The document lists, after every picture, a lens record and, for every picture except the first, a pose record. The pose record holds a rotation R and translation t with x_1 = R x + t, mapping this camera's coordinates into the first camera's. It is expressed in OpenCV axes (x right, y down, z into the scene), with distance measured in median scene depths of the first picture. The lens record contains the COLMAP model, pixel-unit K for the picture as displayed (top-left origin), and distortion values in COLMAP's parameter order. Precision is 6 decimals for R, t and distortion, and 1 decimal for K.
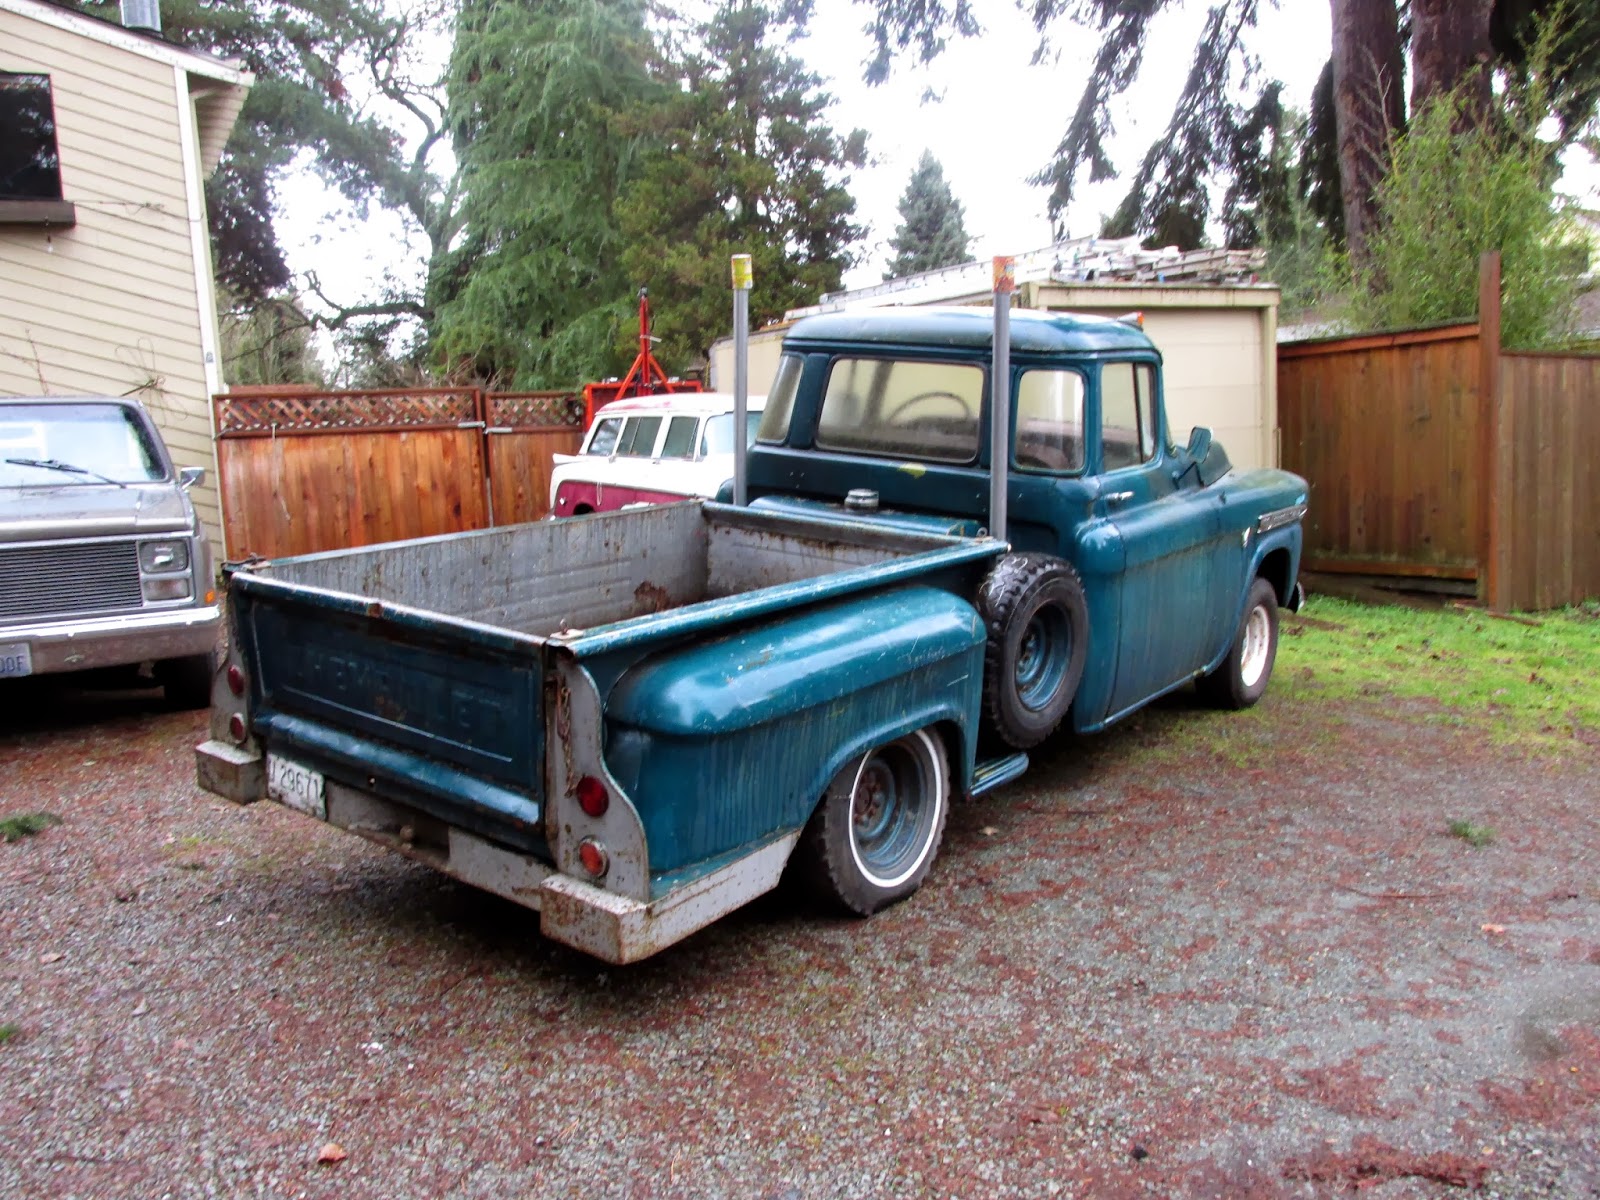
lens RADIAL K [[1346.1, 0, 800.0], [0, 1346.1, 600.0], [0, 0, 1]] dist [-0.033372, 0.001728]
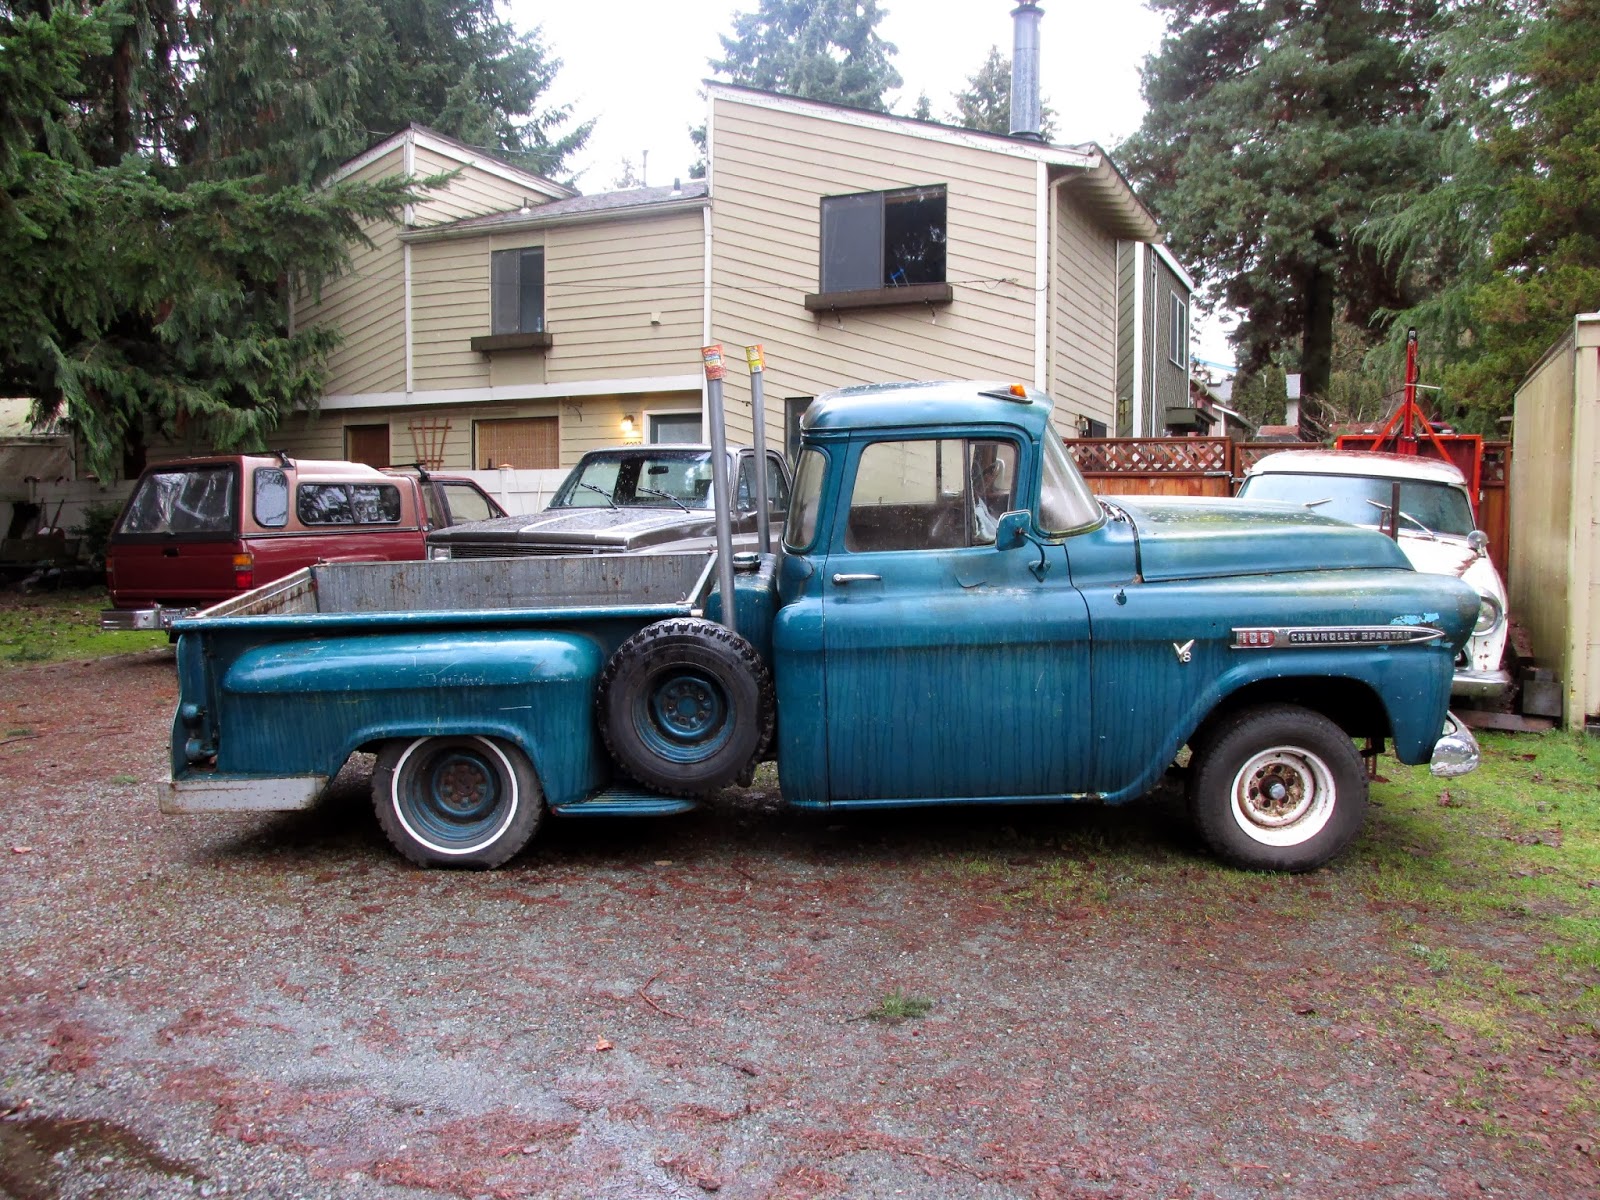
lens RADIAL K [[1346.1, 0, 800.0], [0, 1346.1, 600.0], [0, 0, 1]] dist [-0.033372, 0.001728]
pose [[0.594248, 0.110325, -0.796679, 0.999342], [-0.127322, 0.990961, 0.042259, -0.099149], [0.794140, 0.076323, 0.602924, 0.372400]]
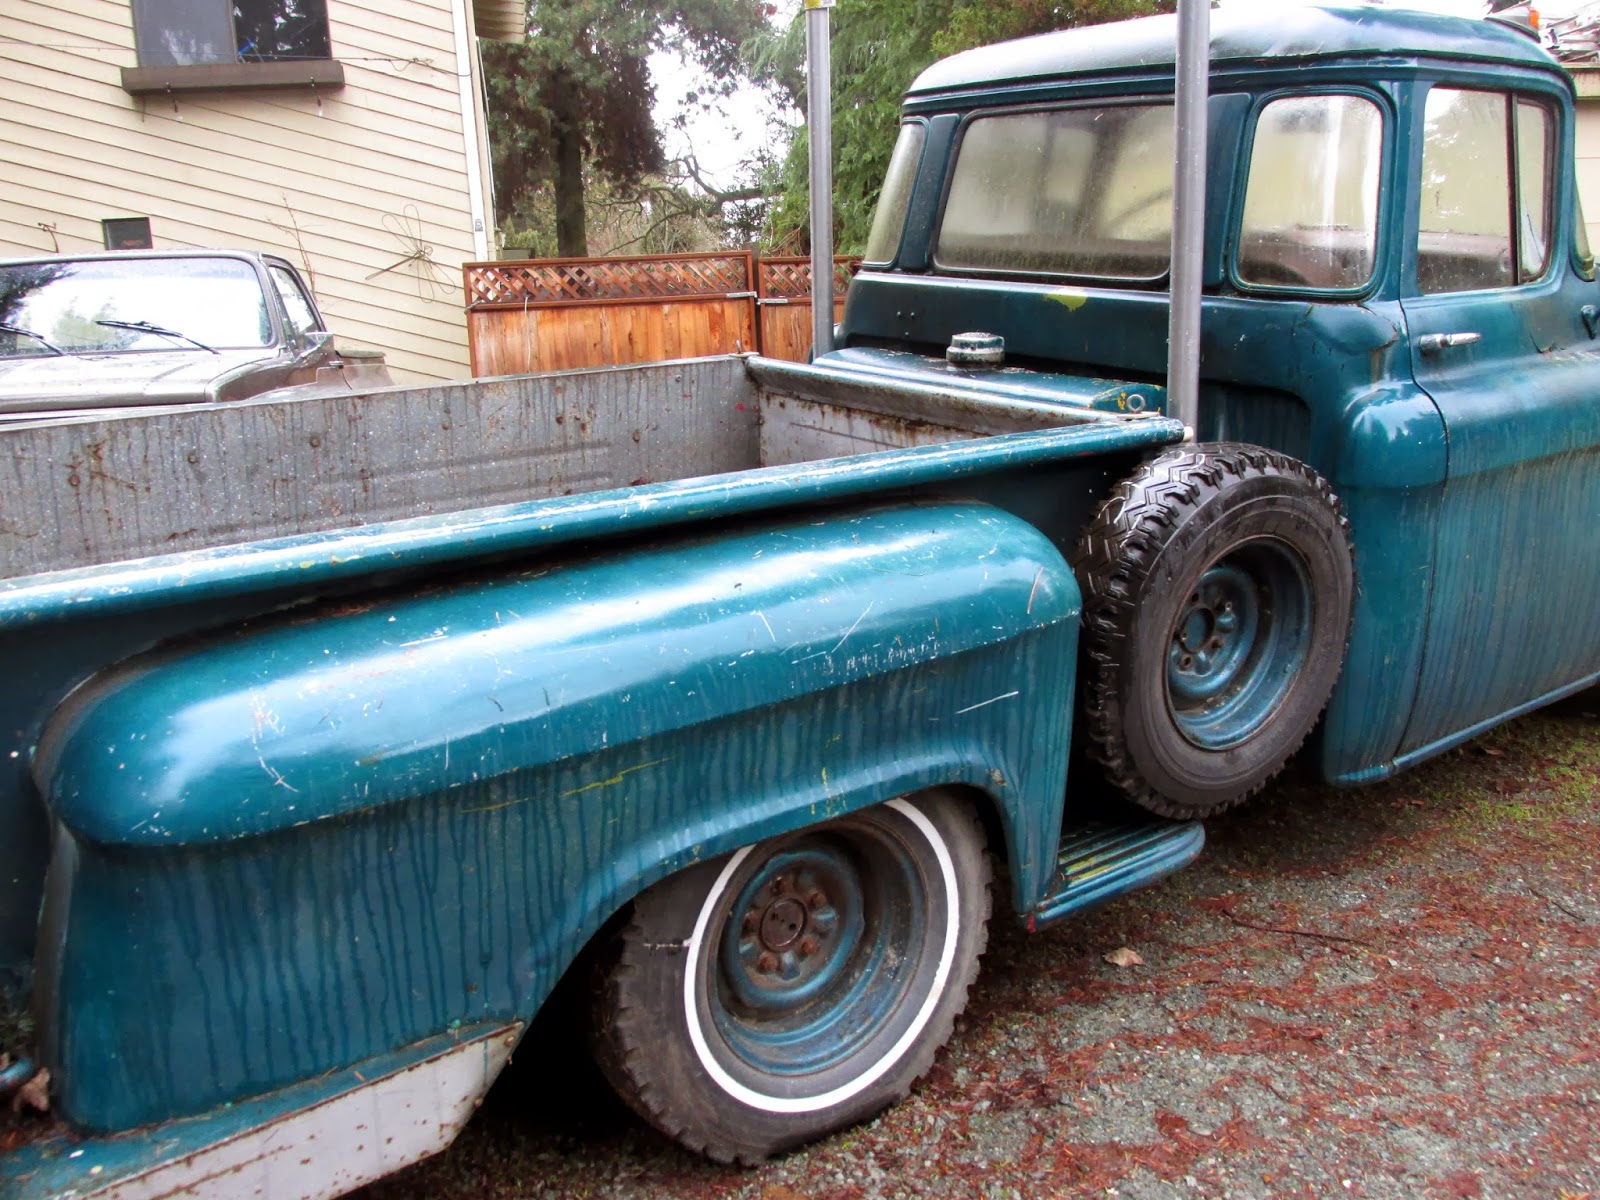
lens RADIAL K [[1340.9, 0, 793.4], [0, 1340.9, 593.7], [0, 0, 1]] dist [-0.020485, -0.008638]
pose [[0.952496, 0.052125, -0.300058, 0.156309], [-0.030207, 0.996556, 0.077231, -0.011354], [0.303050, -0.064499, 0.950789, 0.425568]]
